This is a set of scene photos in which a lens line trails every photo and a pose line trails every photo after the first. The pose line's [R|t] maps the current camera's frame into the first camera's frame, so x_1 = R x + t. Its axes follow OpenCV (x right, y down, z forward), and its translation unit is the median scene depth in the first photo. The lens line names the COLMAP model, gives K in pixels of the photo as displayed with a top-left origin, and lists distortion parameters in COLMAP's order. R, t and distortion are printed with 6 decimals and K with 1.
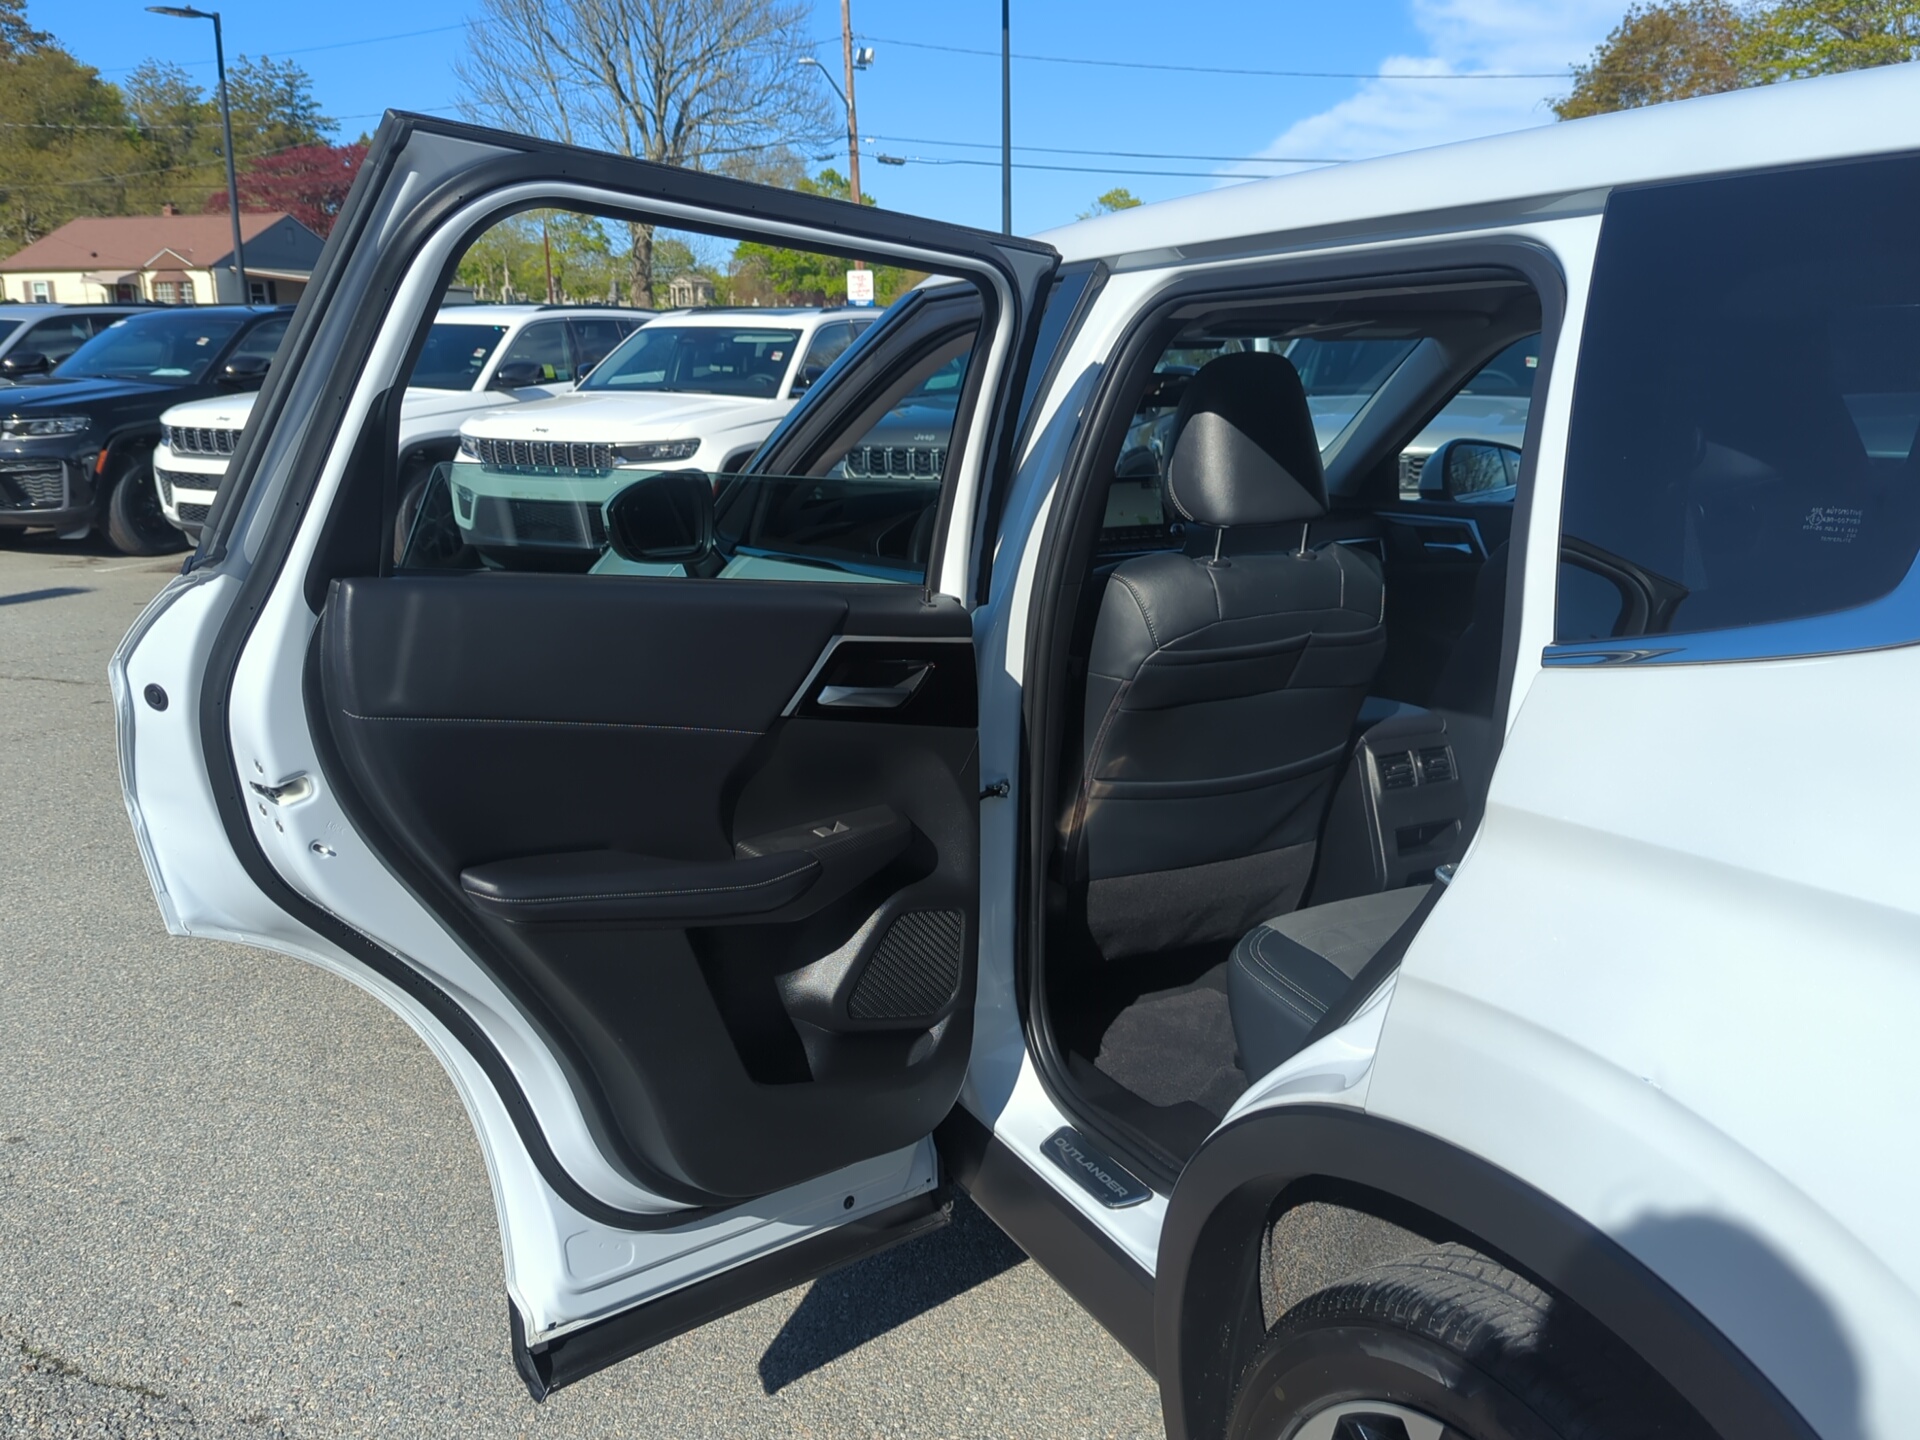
lens RADIAL K [[1560.6, 0, 980.5], [0, 1560.6, 690.4], [0, 0, 1]] dist [0.070748, -0.074164]
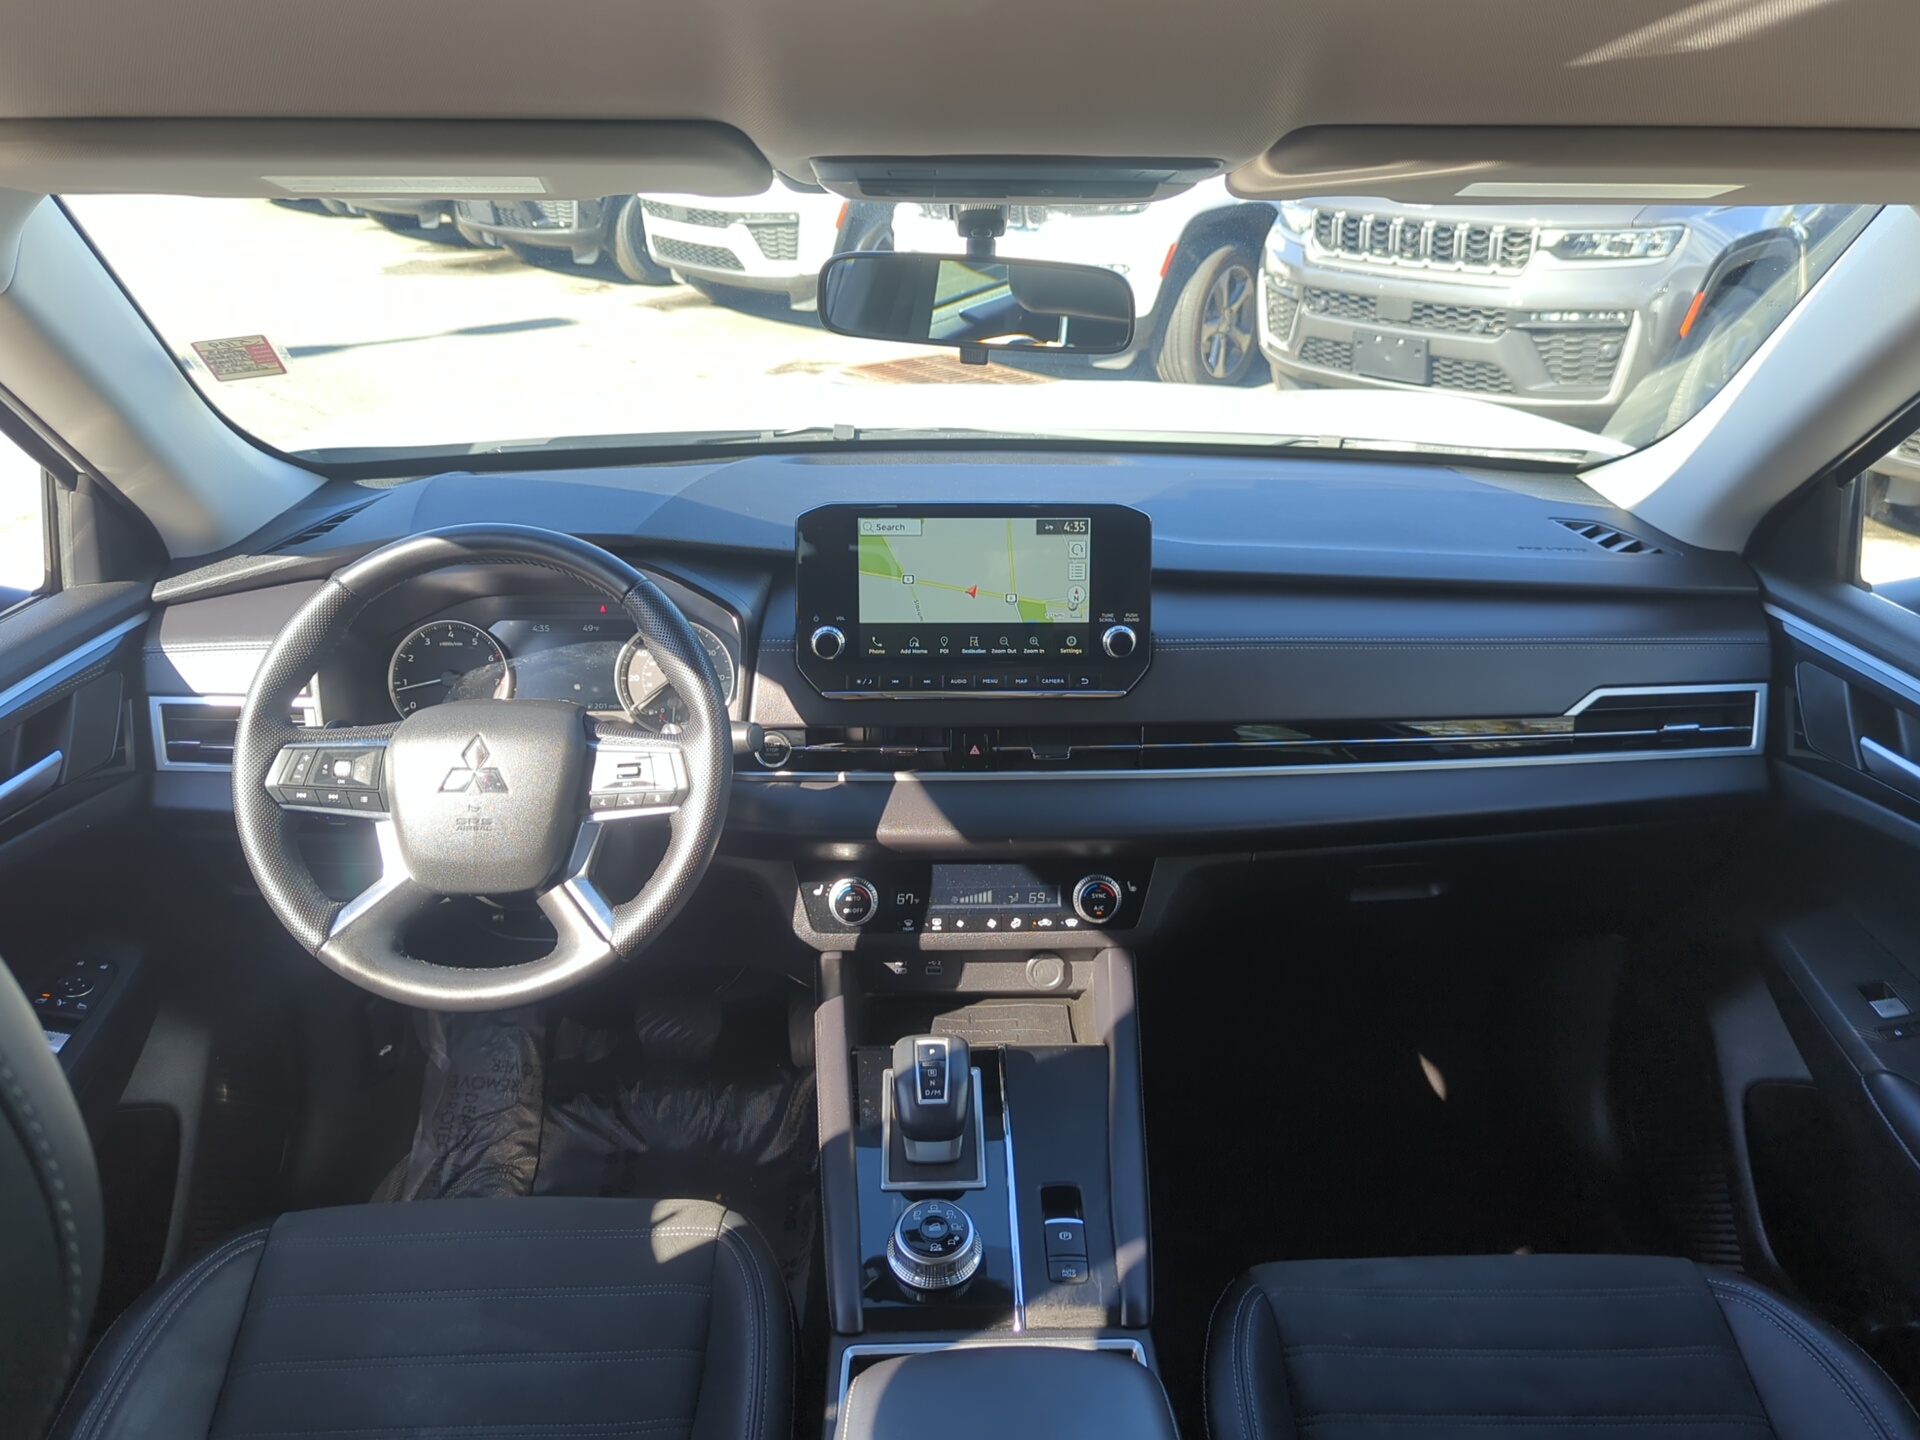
lens RADIAL K [[1560.6, 0, 980.5], [0, 1560.6, 690.4], [0, 0, 1]] dist [0.070748, -0.074164]
pose [[0.905893, 0.170136, -0.387830, 0.022501], [-0.101116, 0.976163, 0.192044, -0.014601], [0.411259, -0.134756, 0.901503, 0.054963]]
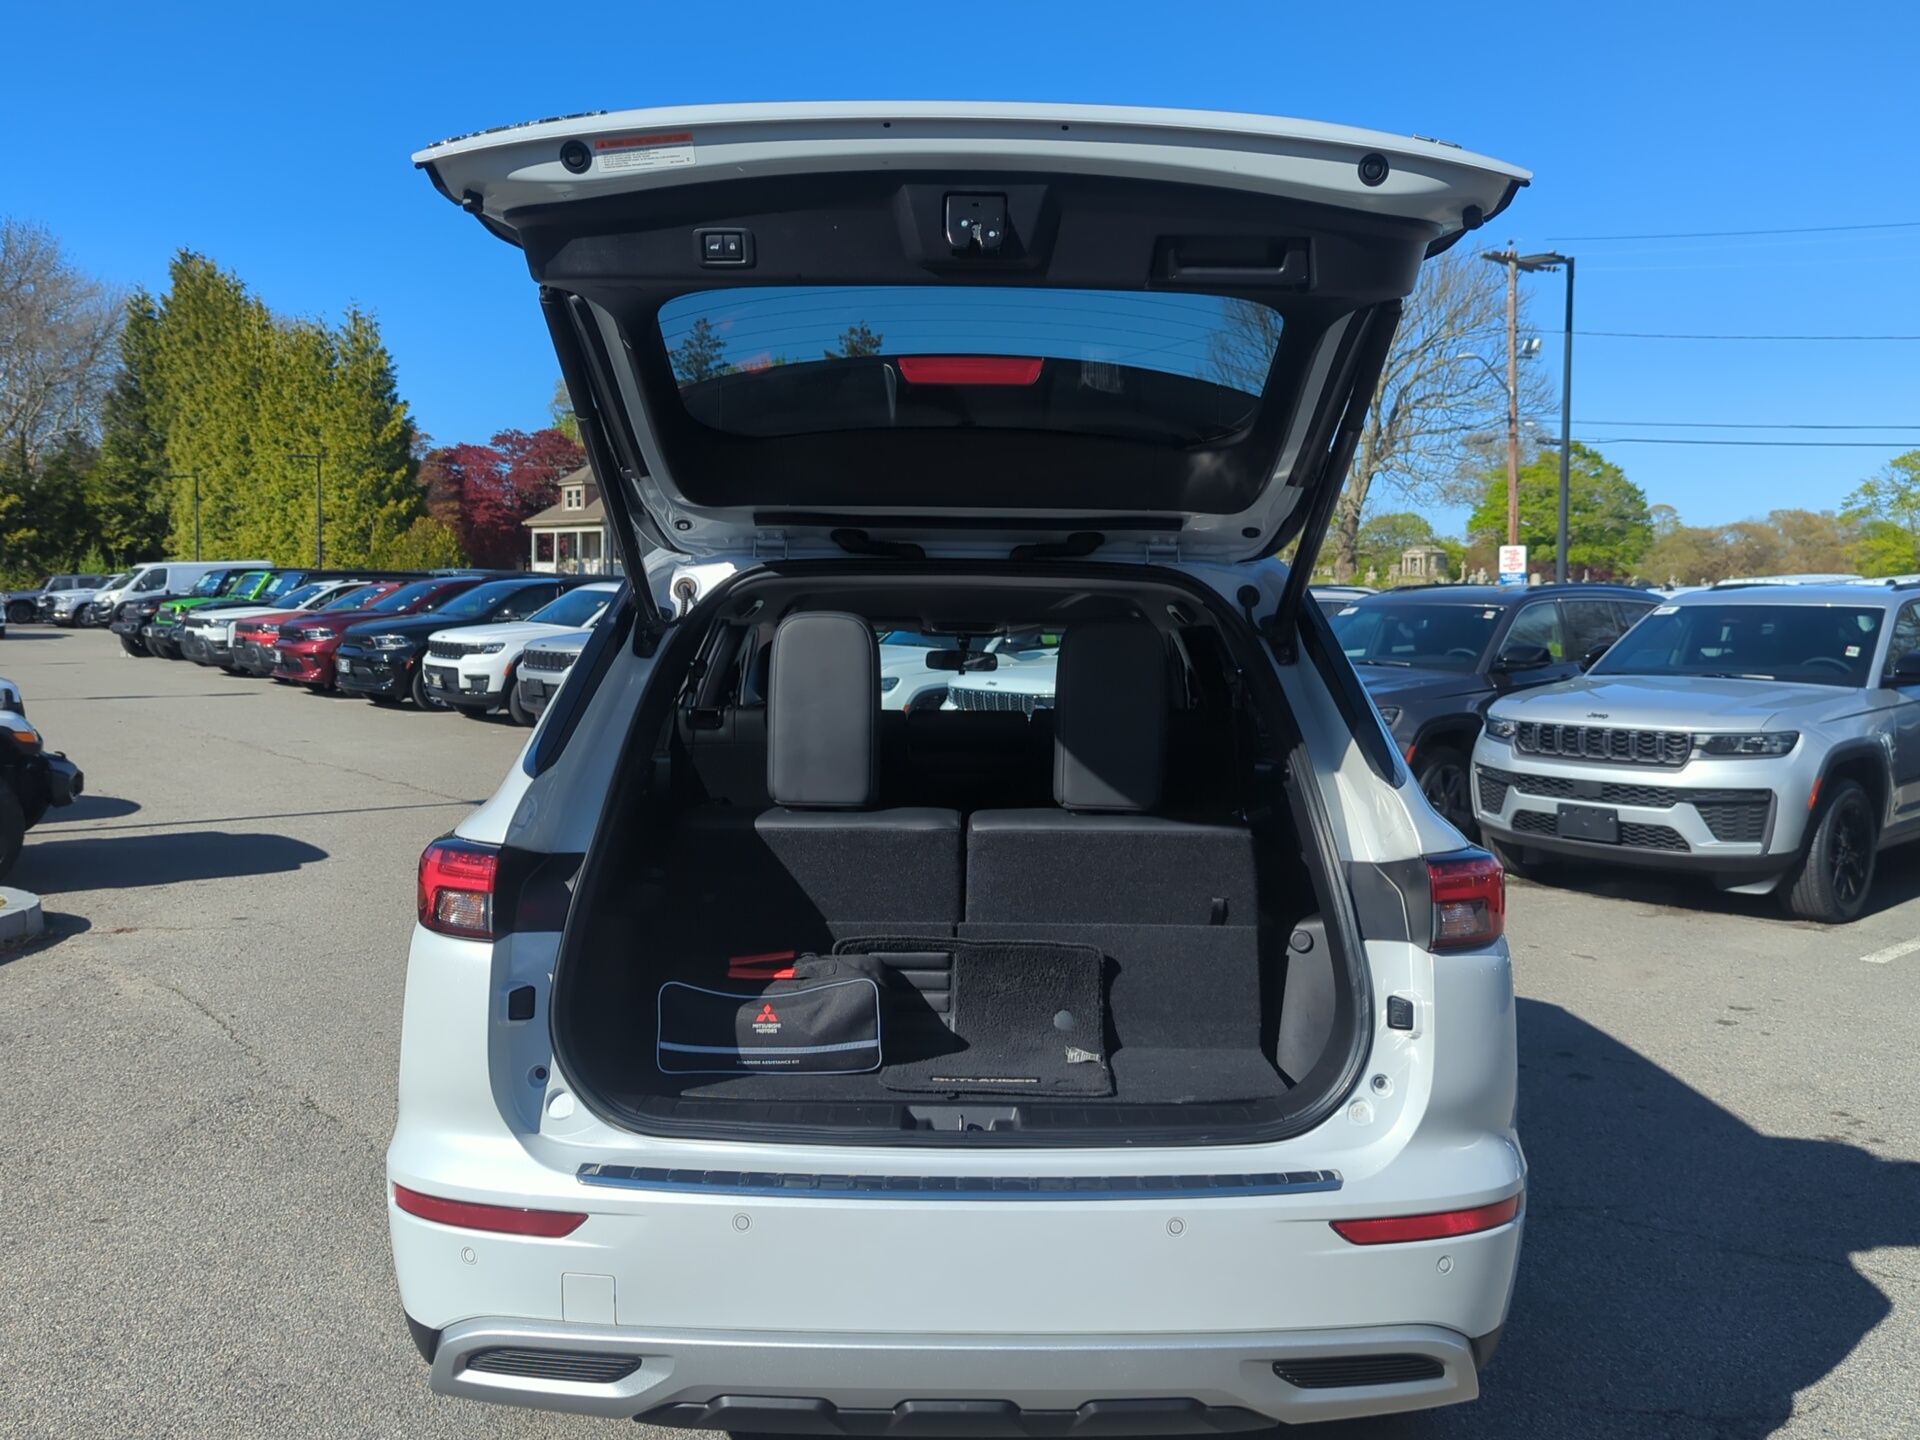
lens RADIAL K [[1560.6, 0, 980.5], [0, 1560.6, 690.4], [0, 0, 1]] dist [0.070748, -0.074164]
pose [[0.895230, 0.037872, -0.443993, 0.070699], [-0.110713, 0.984042, -0.139295, 0.005328], [0.431632, 0.173857, 0.885137, -0.035638]]
